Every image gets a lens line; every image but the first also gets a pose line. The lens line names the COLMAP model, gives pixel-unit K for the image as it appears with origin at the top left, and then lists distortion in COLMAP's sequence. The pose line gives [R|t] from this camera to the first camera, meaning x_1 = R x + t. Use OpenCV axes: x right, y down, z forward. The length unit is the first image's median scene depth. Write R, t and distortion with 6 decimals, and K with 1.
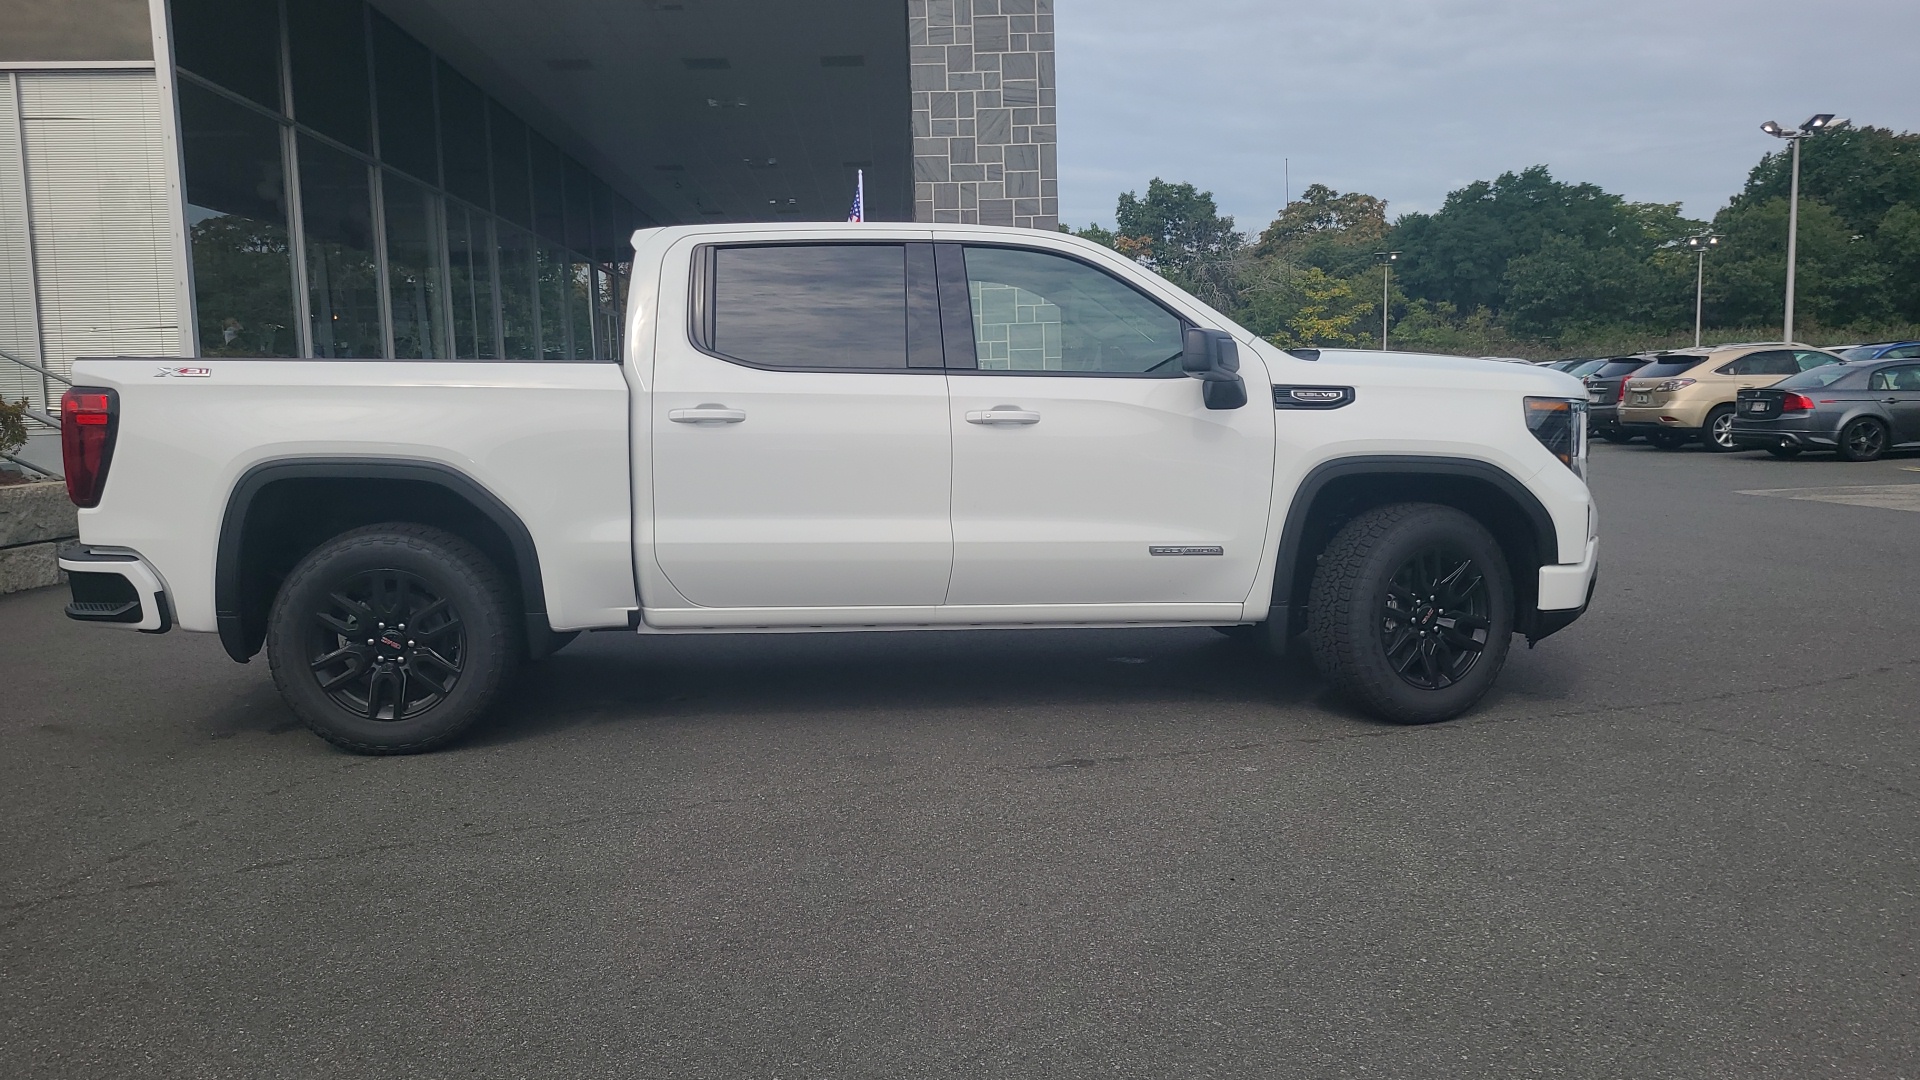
lens RADIAL K [[1439.8, 0, 938.2], [0, 1439.8, 537.9], [0, 0, 1]] dist [0.072872, -0.061053]
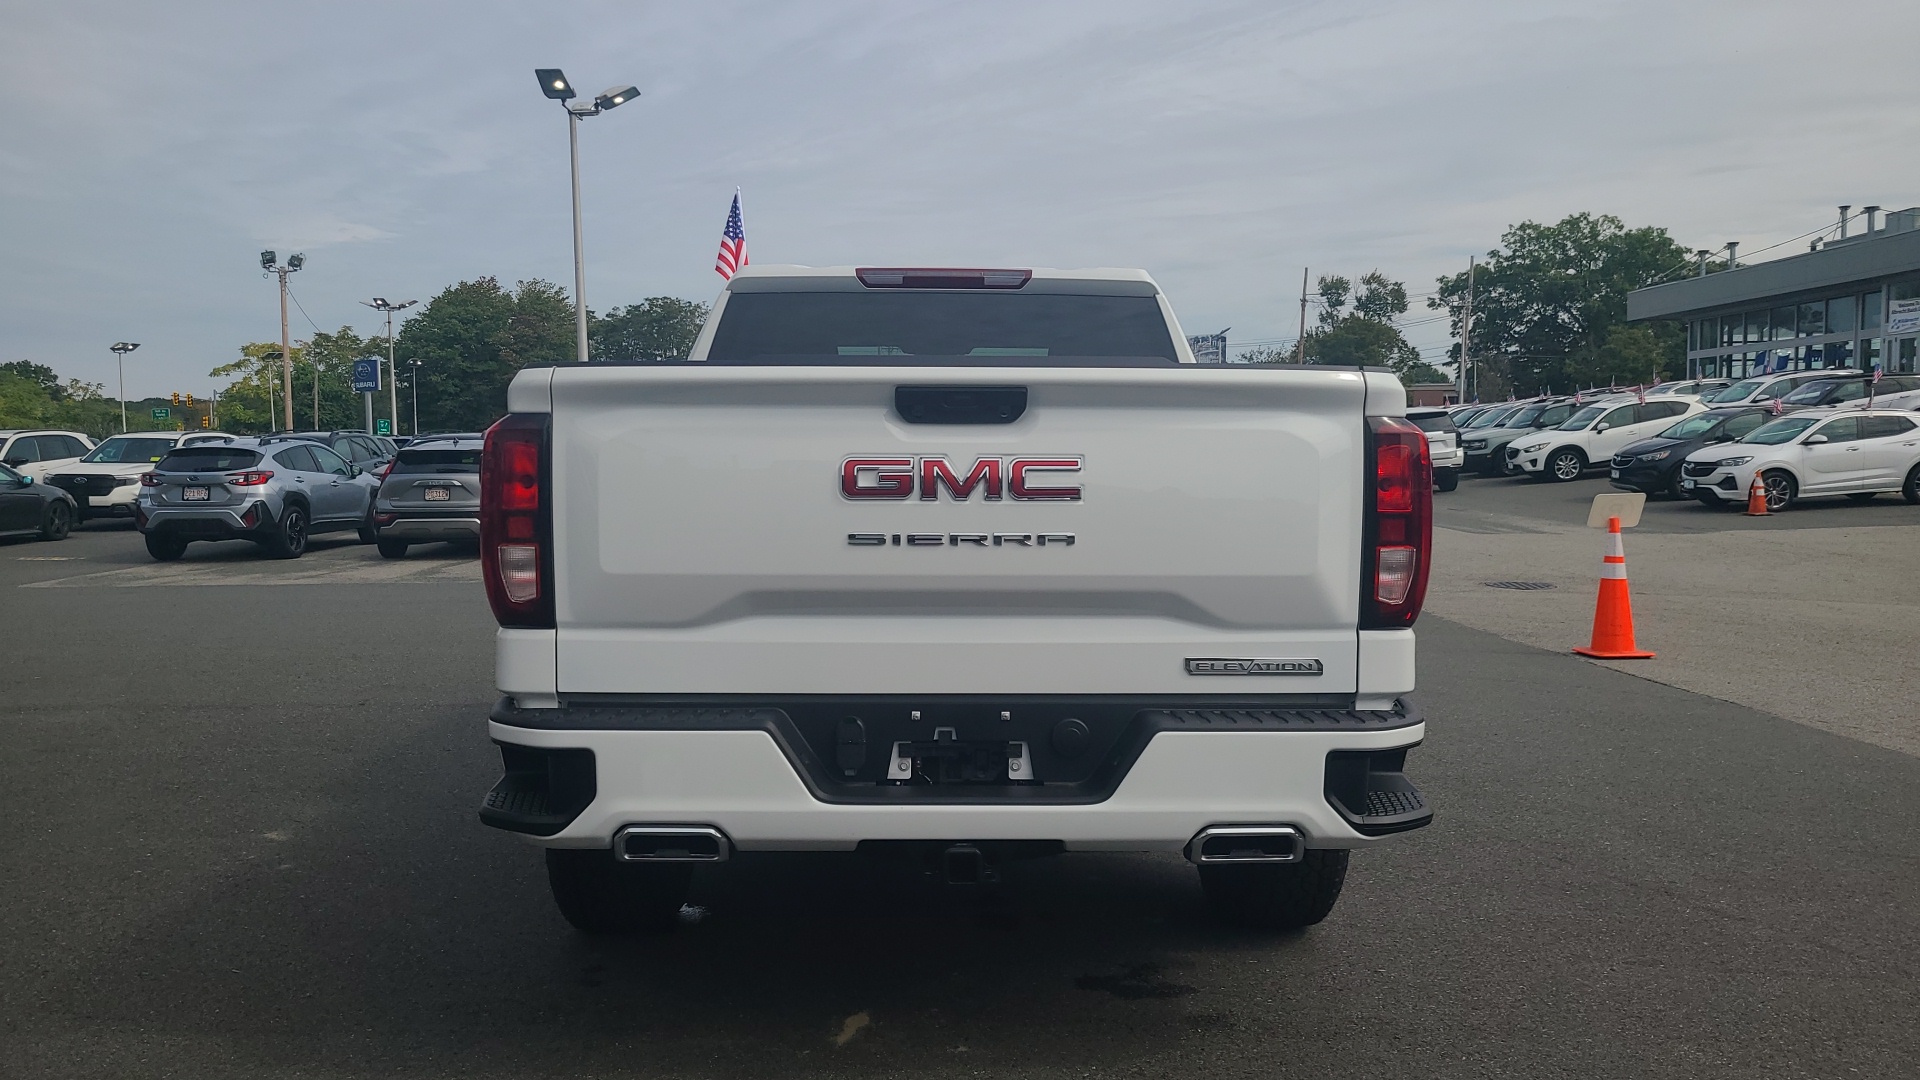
lens RADIAL K [[1442.5, 0, 941.0], [0, 1442.5, 551.5], [0, 0, 1]] dist [0.071984, -0.060254]
pose [[0.032071, -0.043626, 0.998533, -0.490075], [0.103699, 0.993801, 0.040088, -0.039330], [-0.994092, 0.102261, 0.036396, 0.490976]]
